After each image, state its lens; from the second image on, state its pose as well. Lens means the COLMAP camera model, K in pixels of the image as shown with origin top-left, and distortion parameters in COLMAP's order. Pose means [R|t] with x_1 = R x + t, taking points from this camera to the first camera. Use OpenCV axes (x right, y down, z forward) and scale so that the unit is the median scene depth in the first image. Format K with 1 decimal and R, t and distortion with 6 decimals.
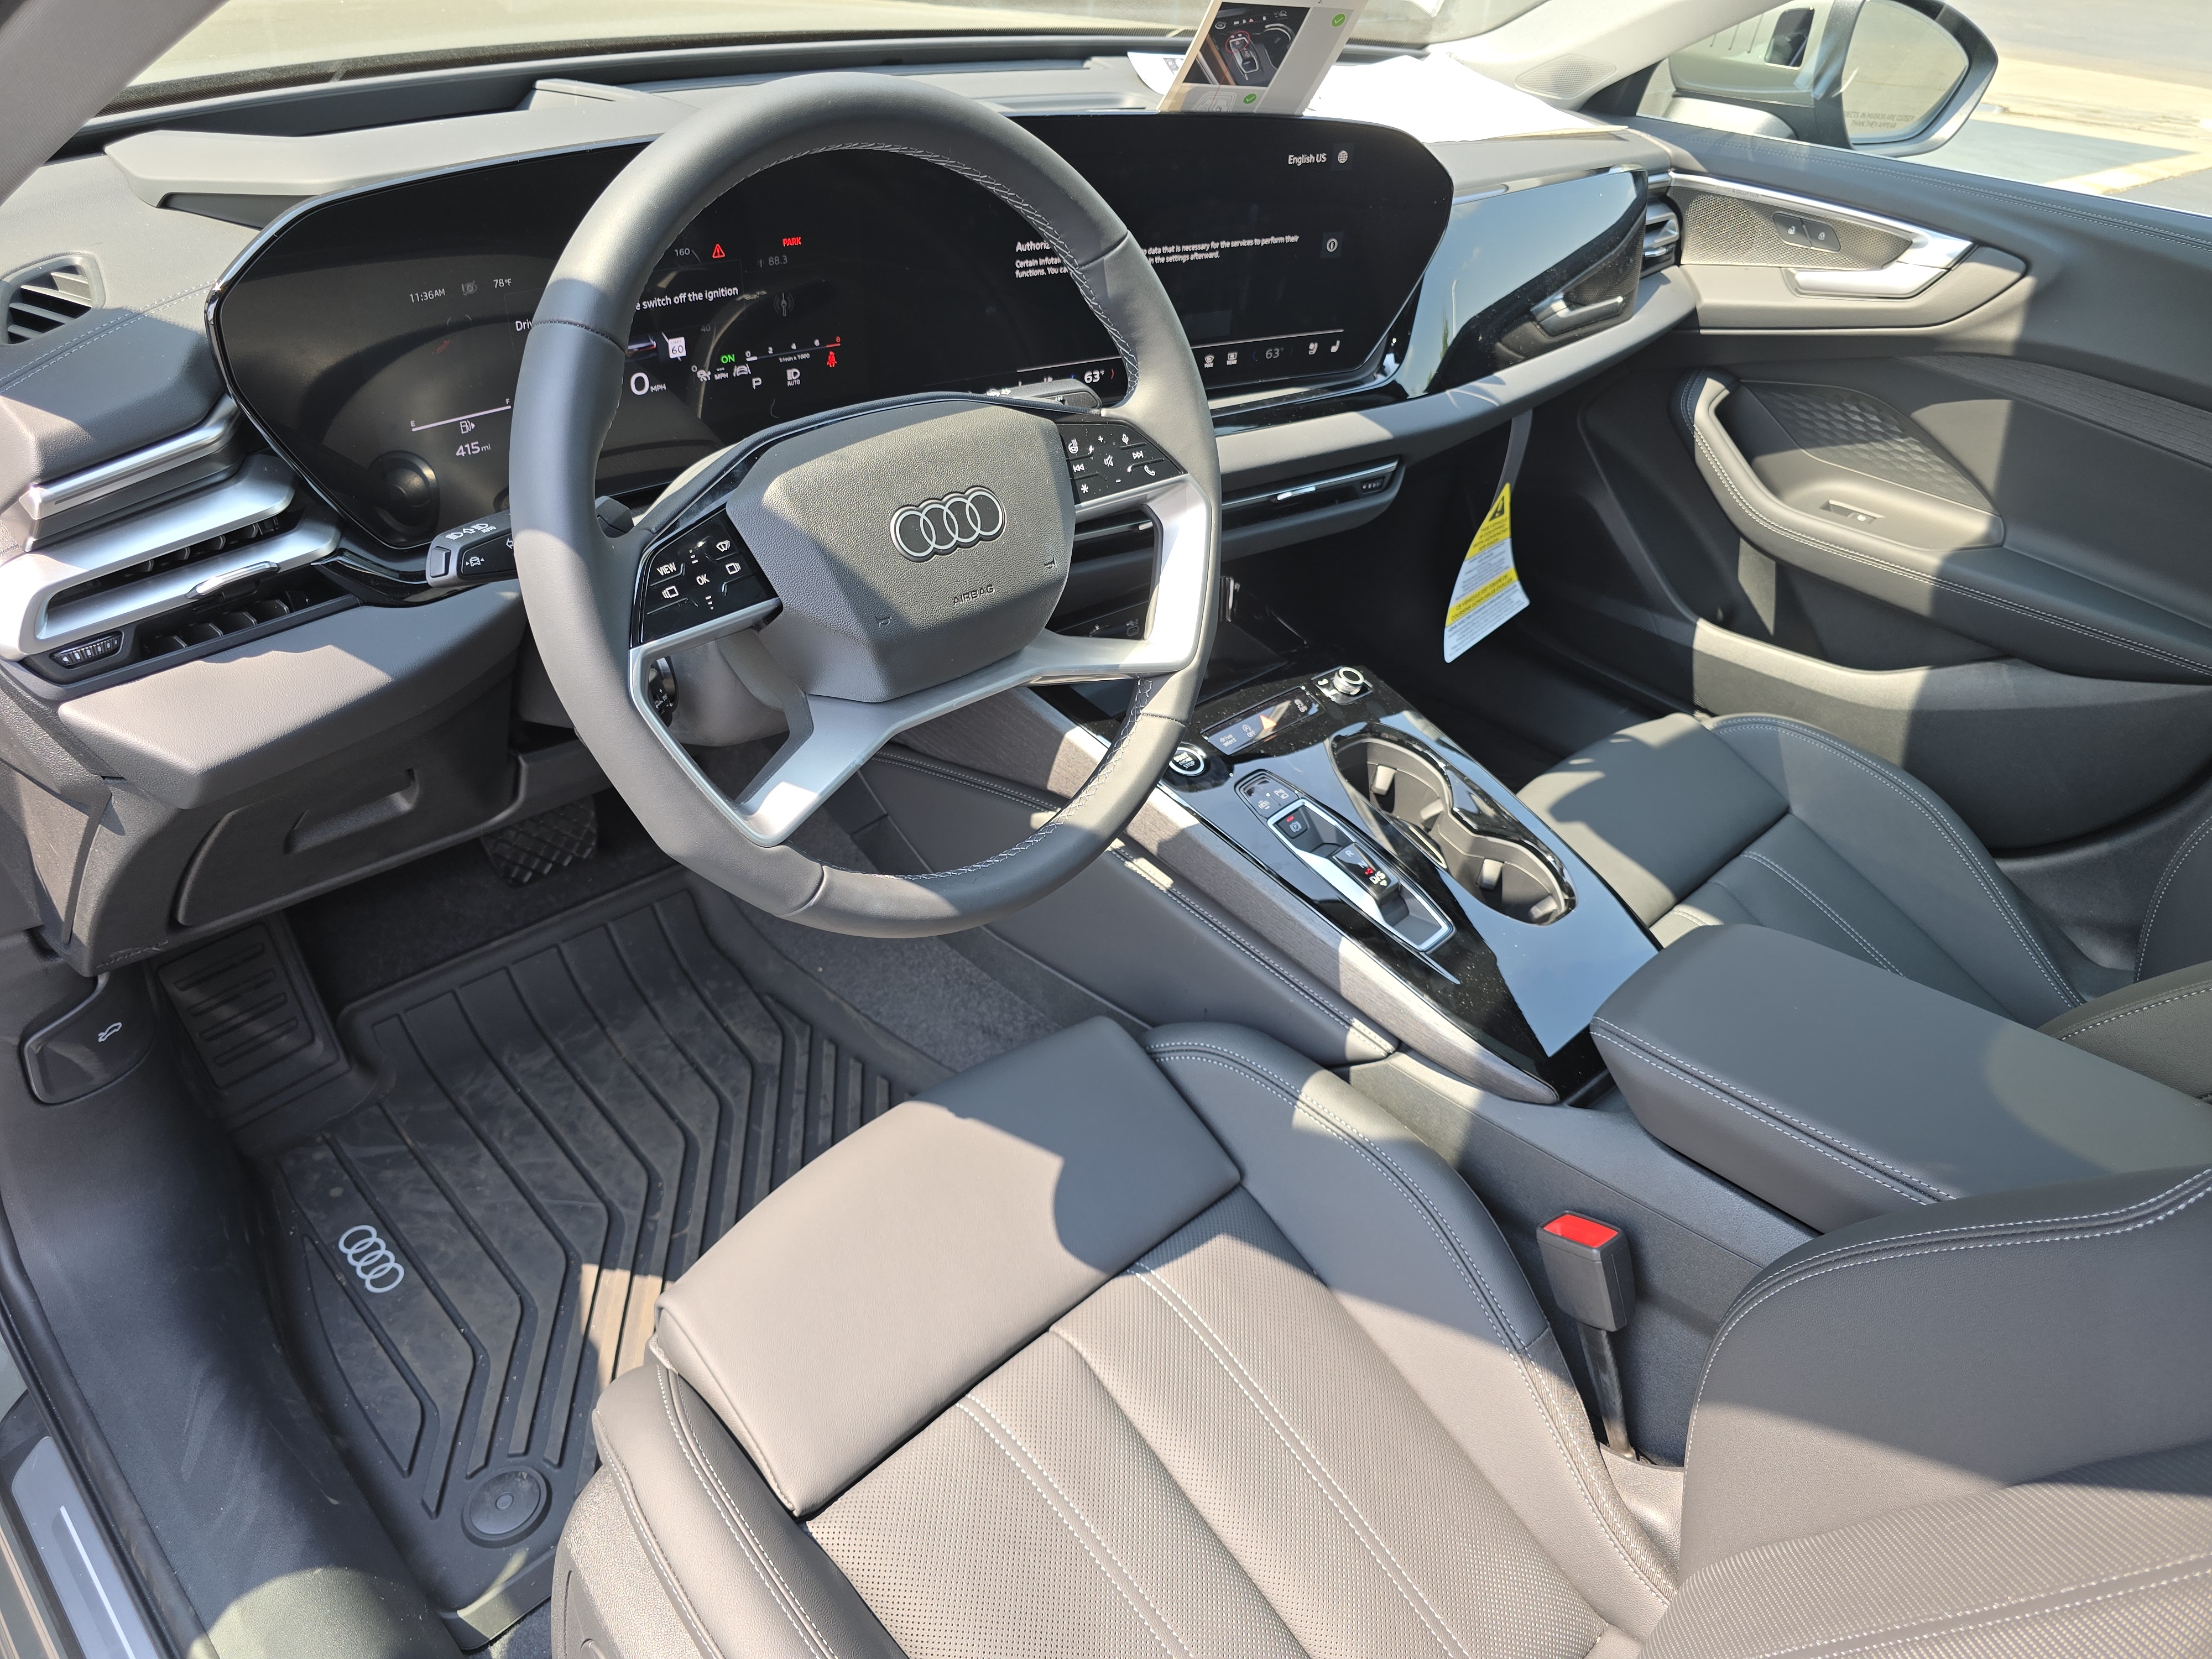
lens RADIAL K [[1483.5, 0, 1076.3], [0, 1483.5, 808.0], [0, 0, 1]] dist [-0.000767, 0.003863]
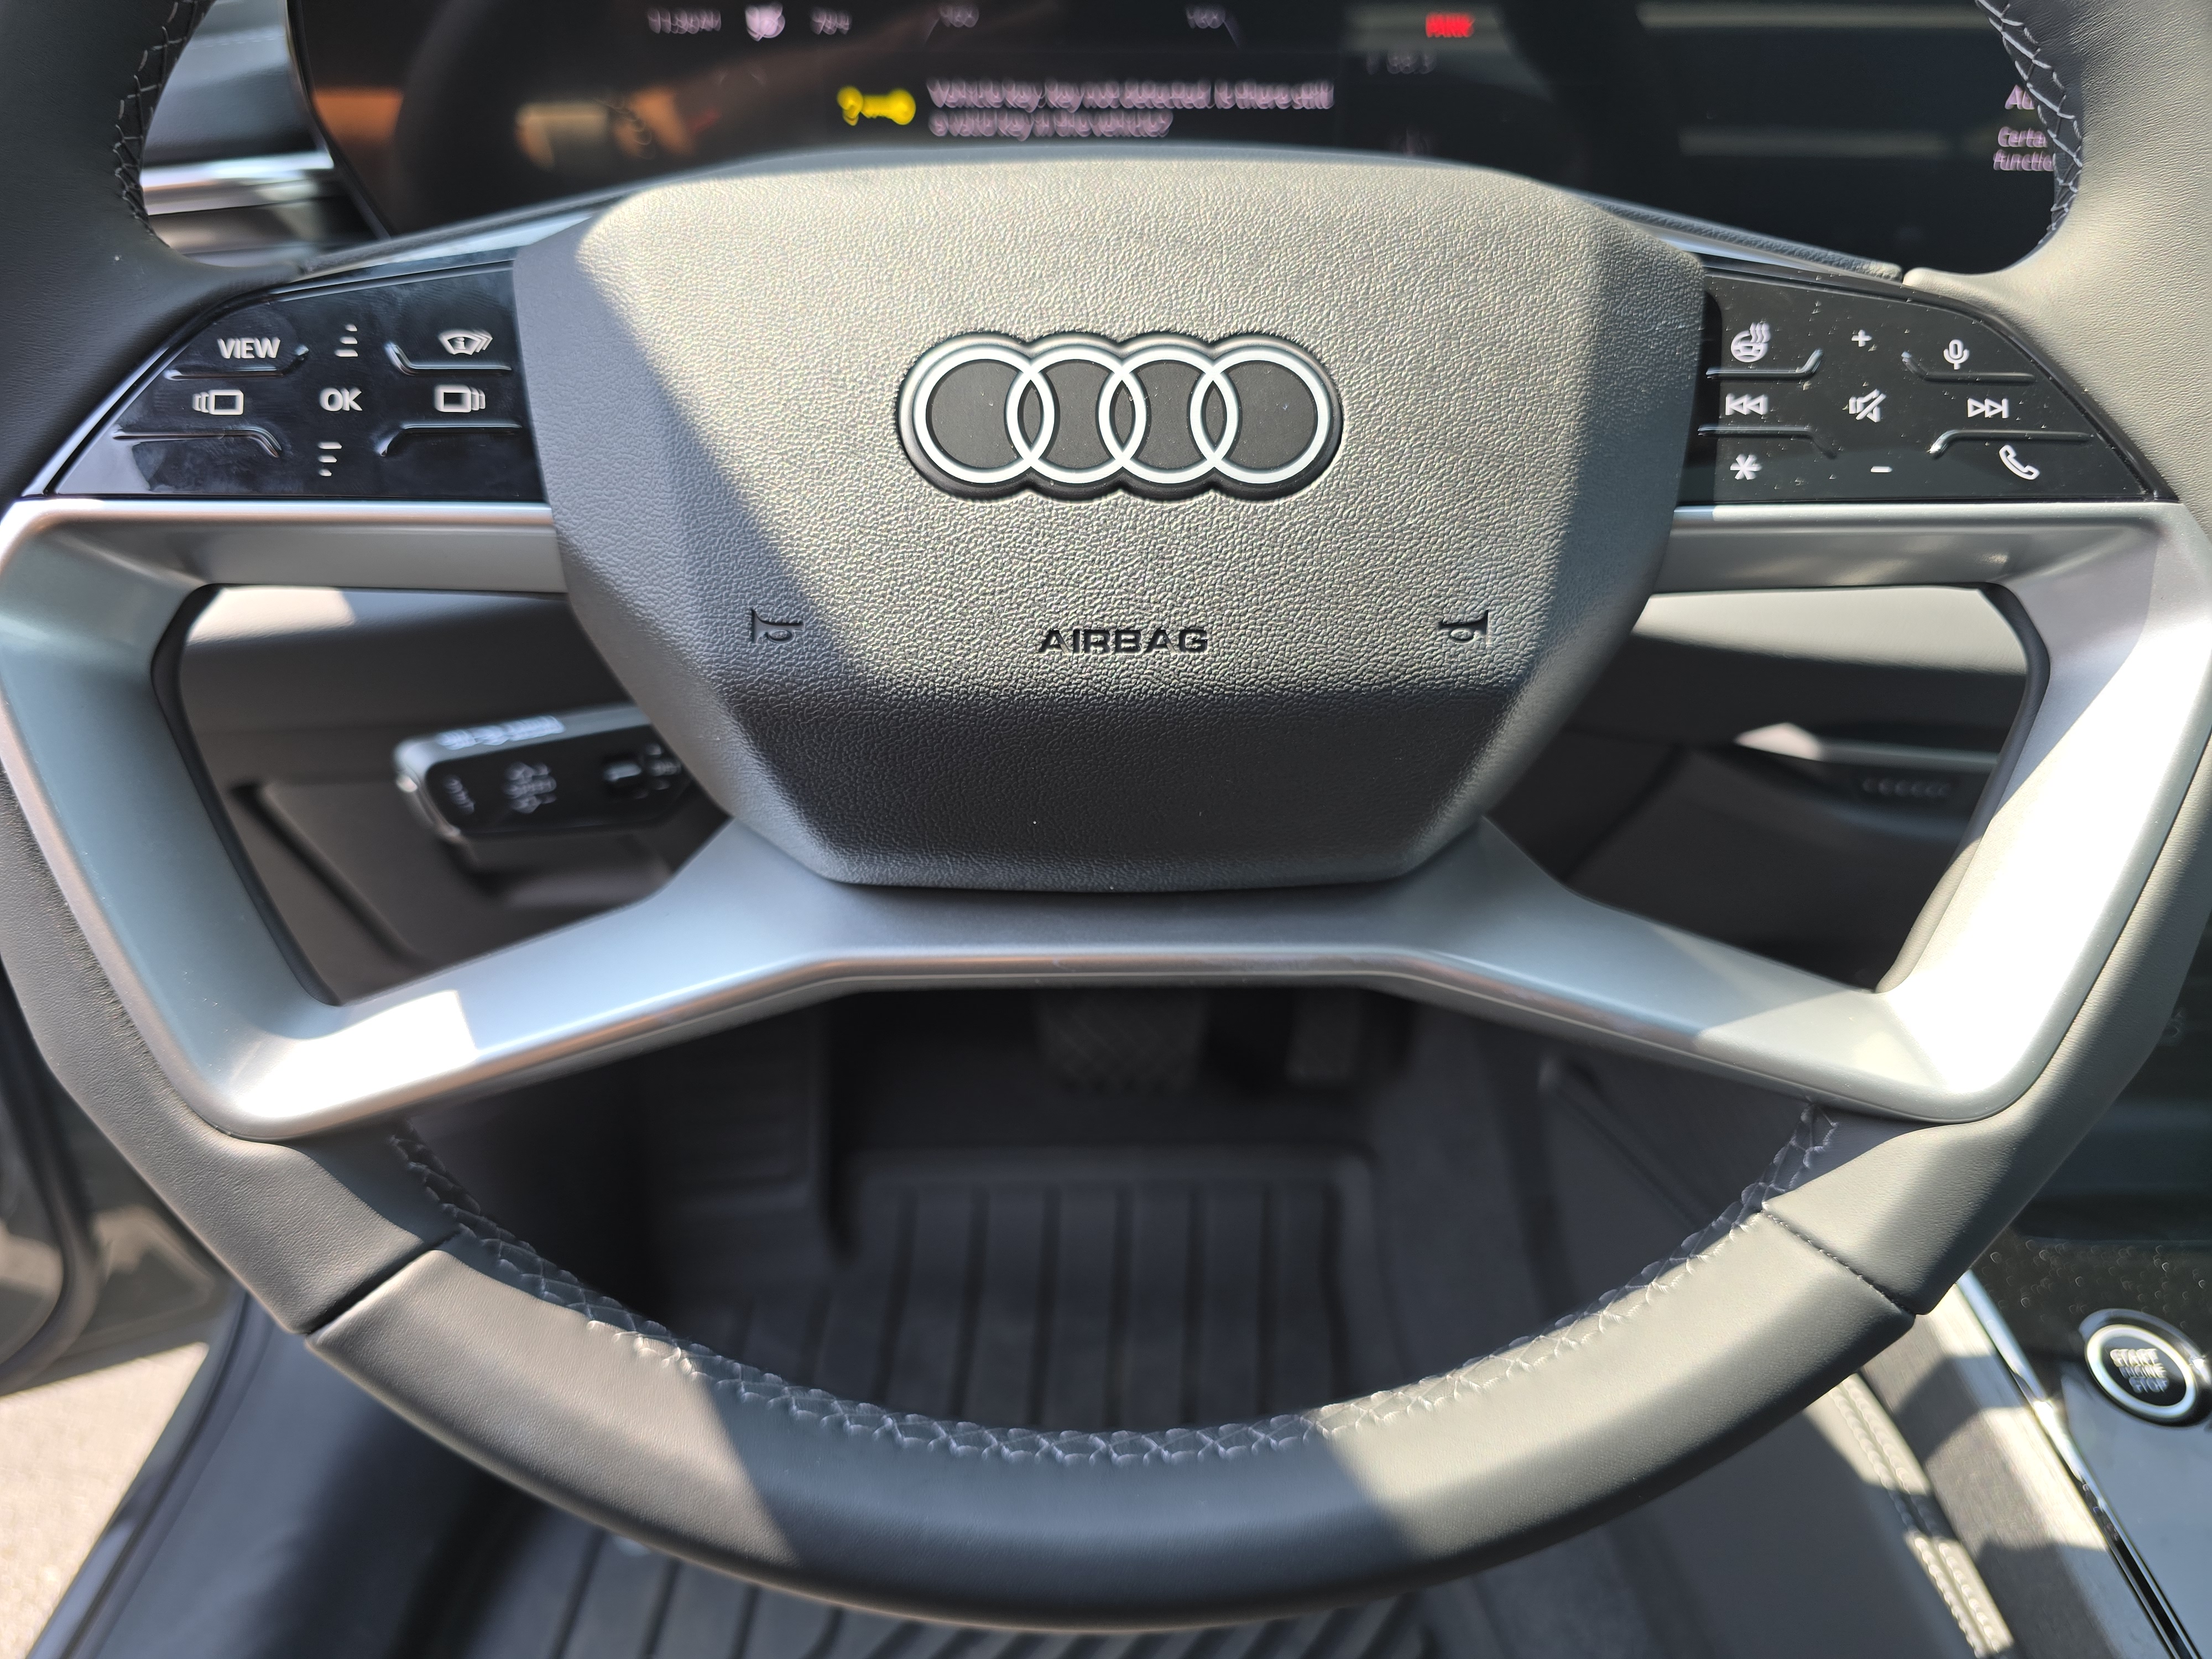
lens RADIAL K [[1587.6, 0, 1118.6], [0, 1587.6, 873.7], [0, 0, 1]] dist [0.007143, -0.013944]
pose [[0.748997, 0.254729, -0.611651, 0.107311], [-0.337836, 0.940952, -0.021827, -0.064138], [0.569974, 0.222986, 0.790827, 0.532022]]
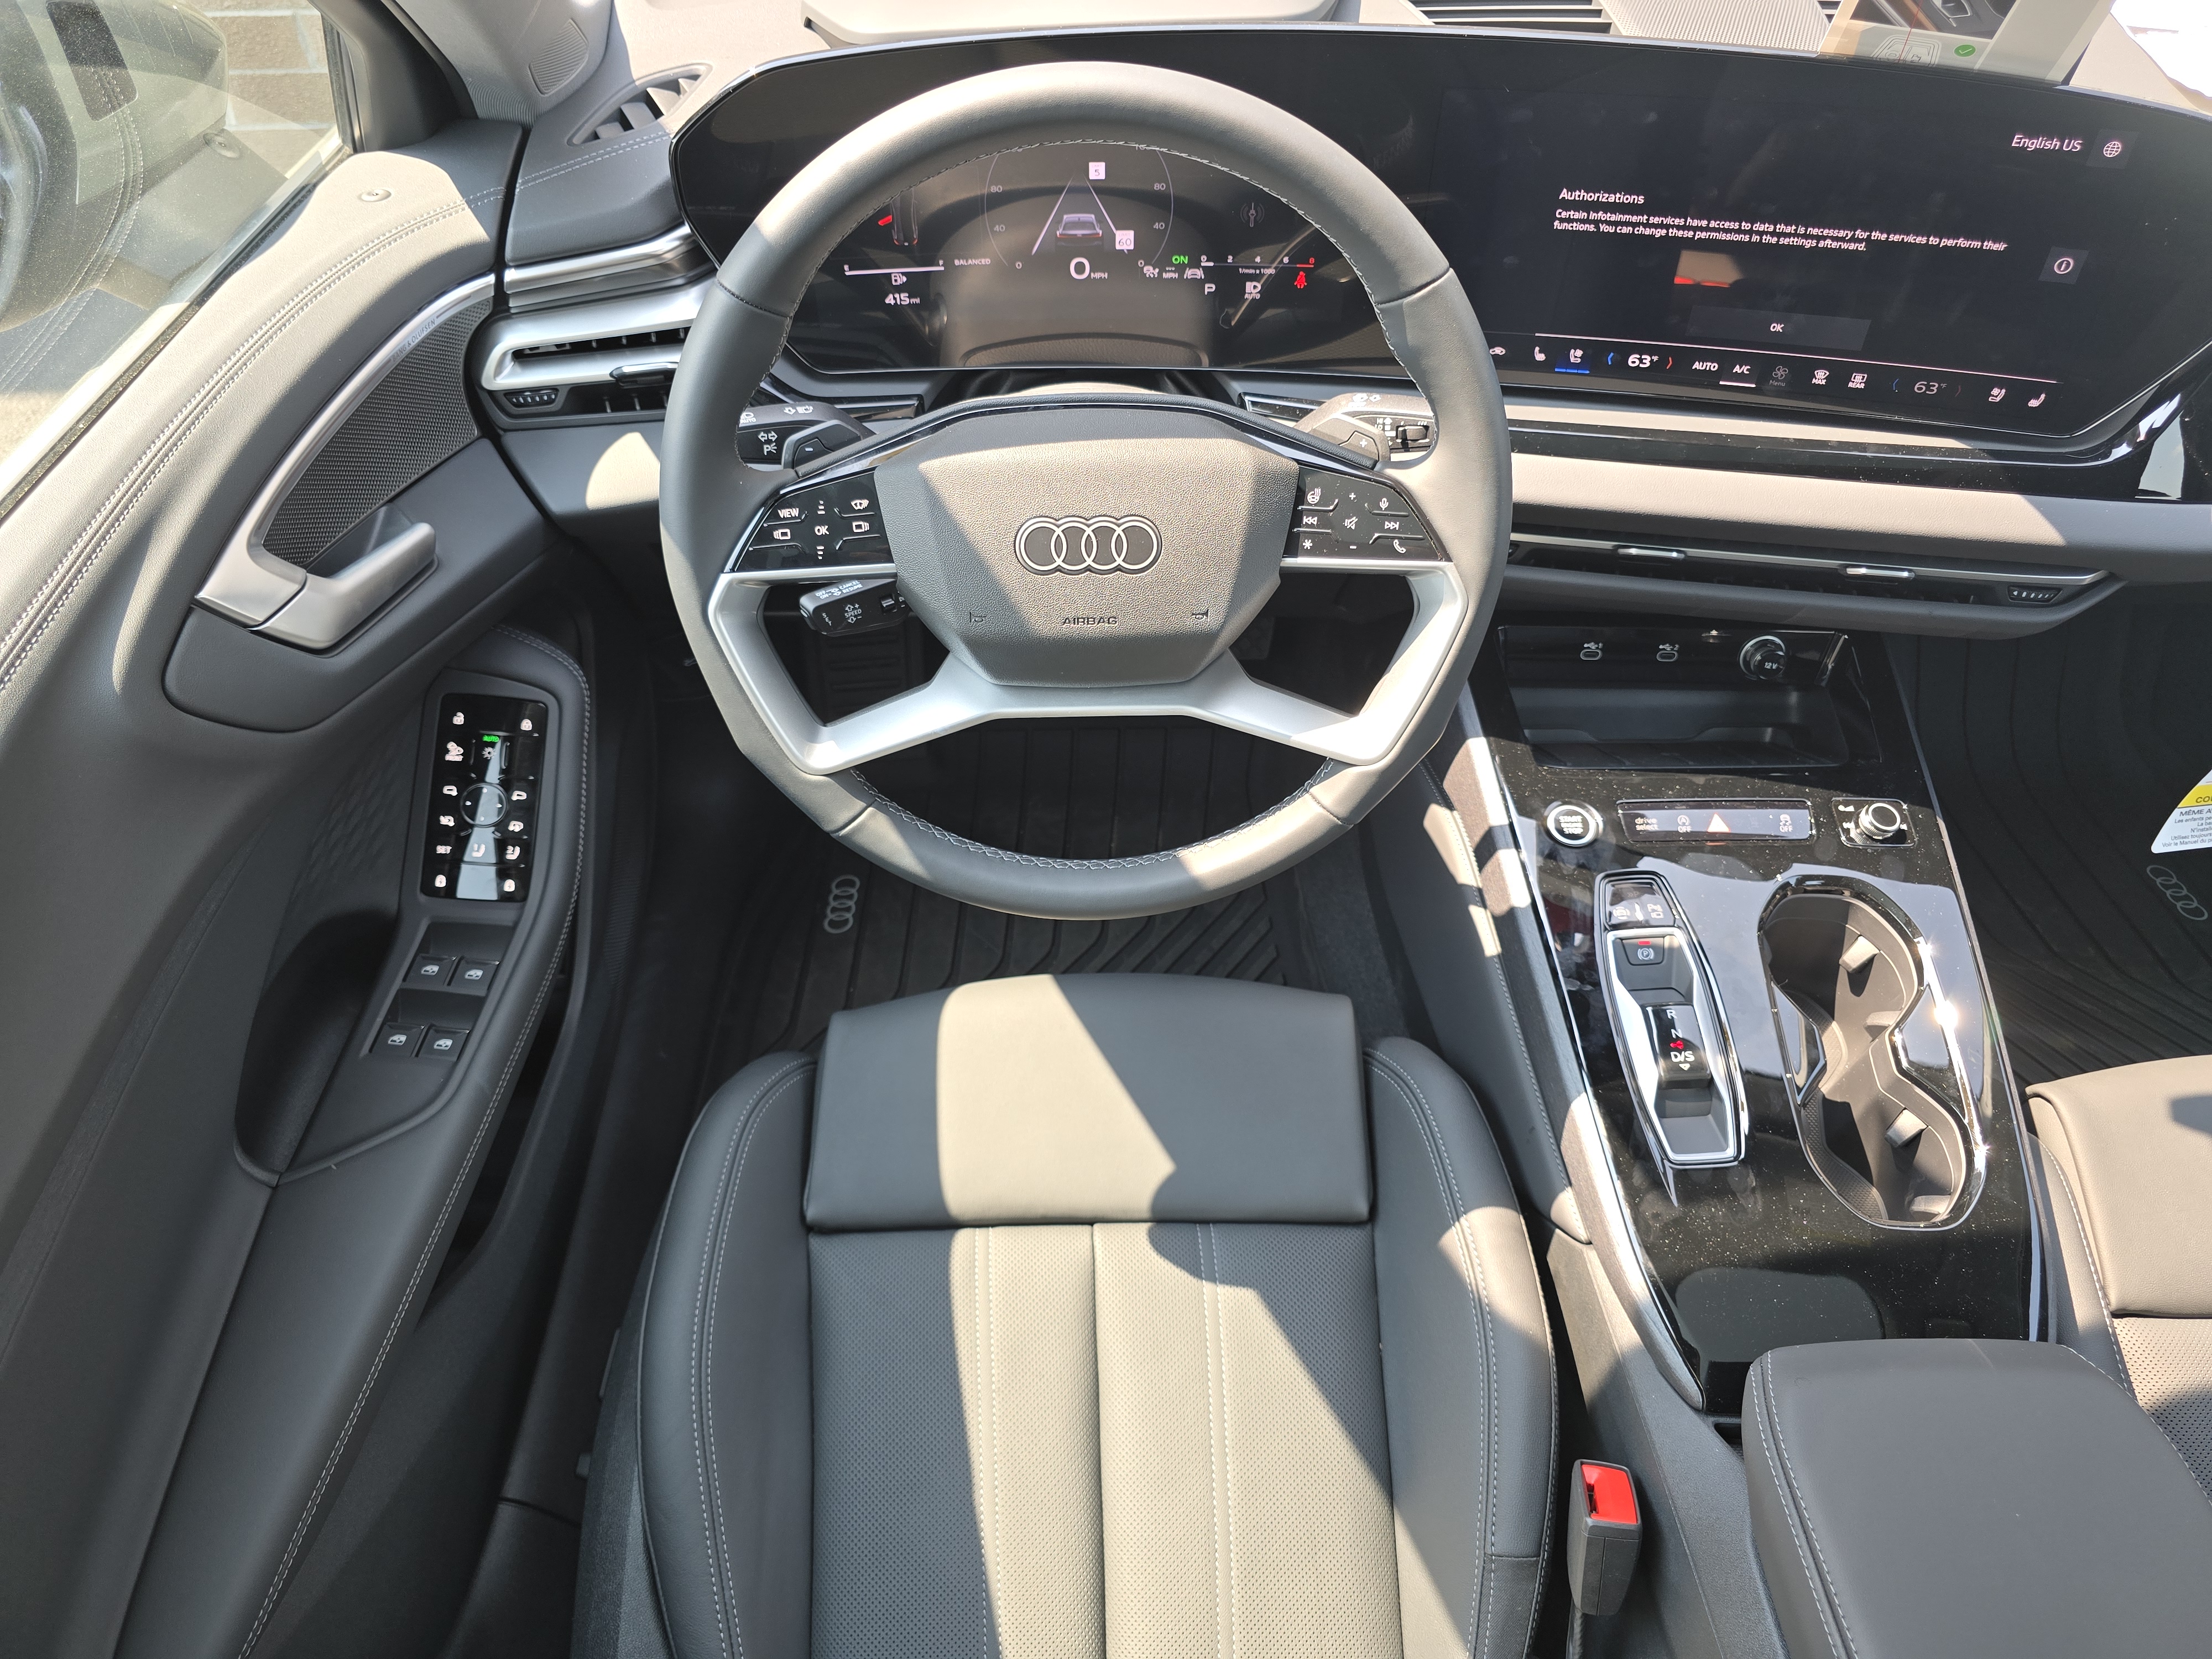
lens RADIAL K [[1534.1, 0, 1082.9], [0, 1534.1, 839.8], [0, 0, 1]] dist [0.051922, -0.050158]
pose [[0.739013, 0.444326, -0.506393, 0.360733], [-0.328926, 0.893962, 0.304367, -0.230605], [0.587934, -0.058366, 0.806800, 0.123689]]
